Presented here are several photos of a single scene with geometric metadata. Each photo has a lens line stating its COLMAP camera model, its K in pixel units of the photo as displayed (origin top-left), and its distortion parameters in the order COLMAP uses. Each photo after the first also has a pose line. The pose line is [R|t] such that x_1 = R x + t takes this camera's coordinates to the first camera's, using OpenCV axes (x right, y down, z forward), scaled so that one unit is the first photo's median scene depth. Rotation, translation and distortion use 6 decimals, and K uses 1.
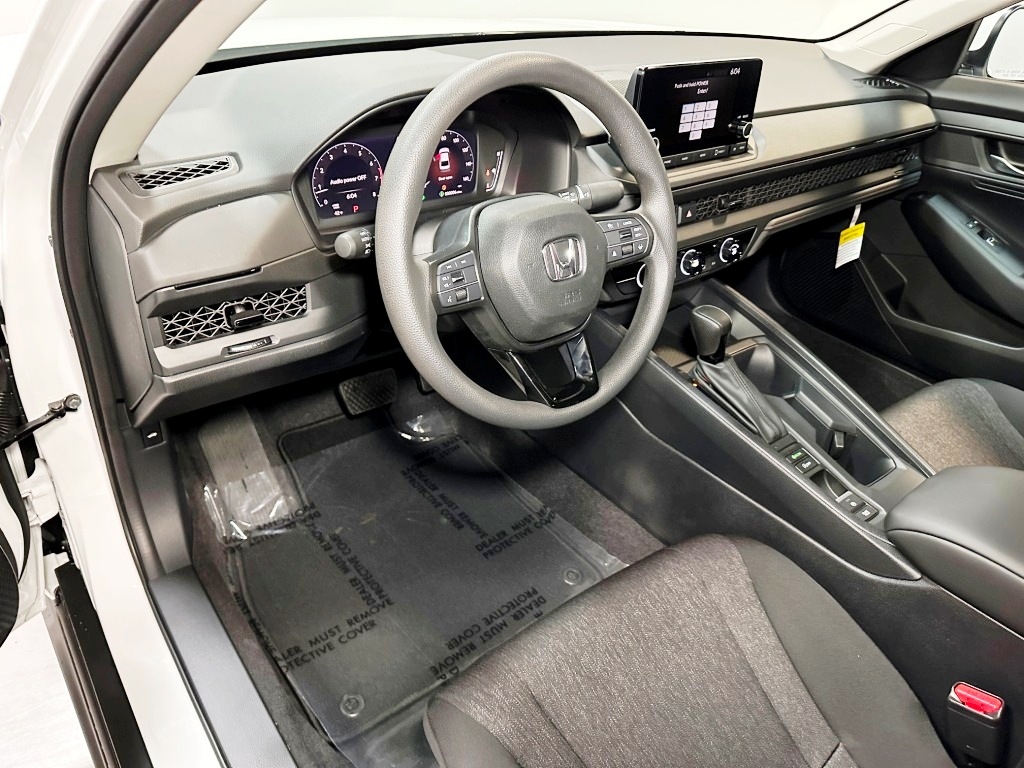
lens RADIAL K [[721.3, 0, 512.0], [0, 721.3, 384.0], [0, 0, 1]] dist [0.066622, -0.098006]
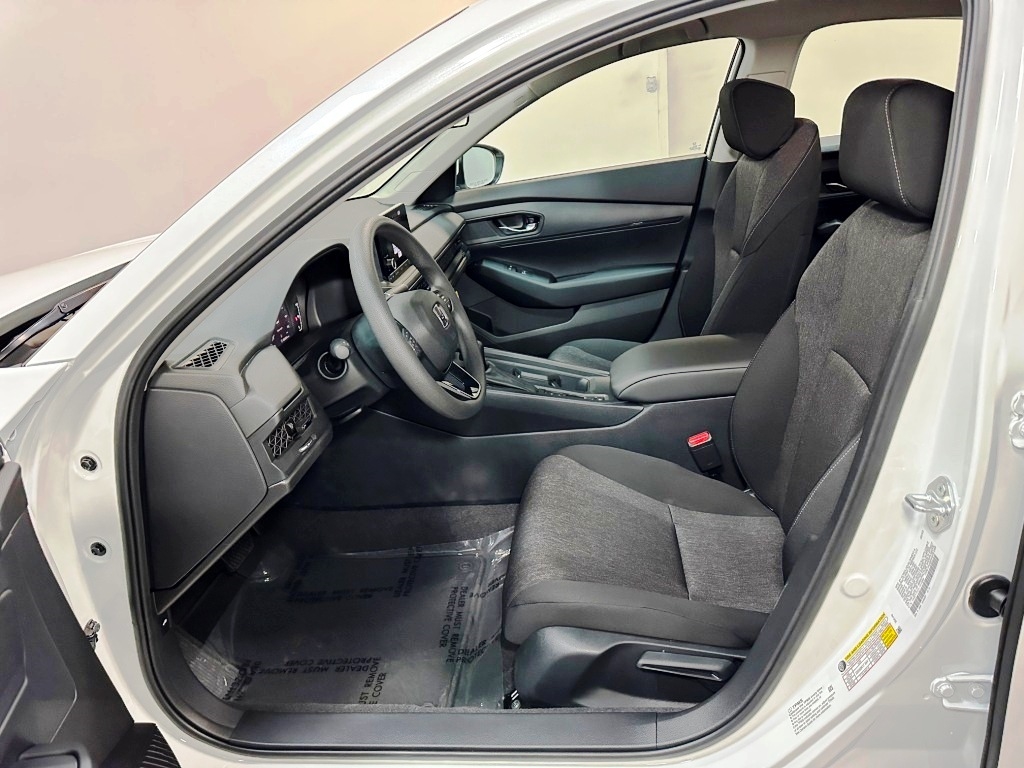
lens RADIAL K [[721.3, 0, 512.0], [0, 721.3, 384.0], [0, 0, 1]] dist [0.066622, -0.098006]
pose [[0.677117, -0.399772, 0.617814, -0.681047], [0.528916, 0.848111, -0.030894, 0.078201], [-0.511625, 0.347691, 0.785717, -0.267333]]
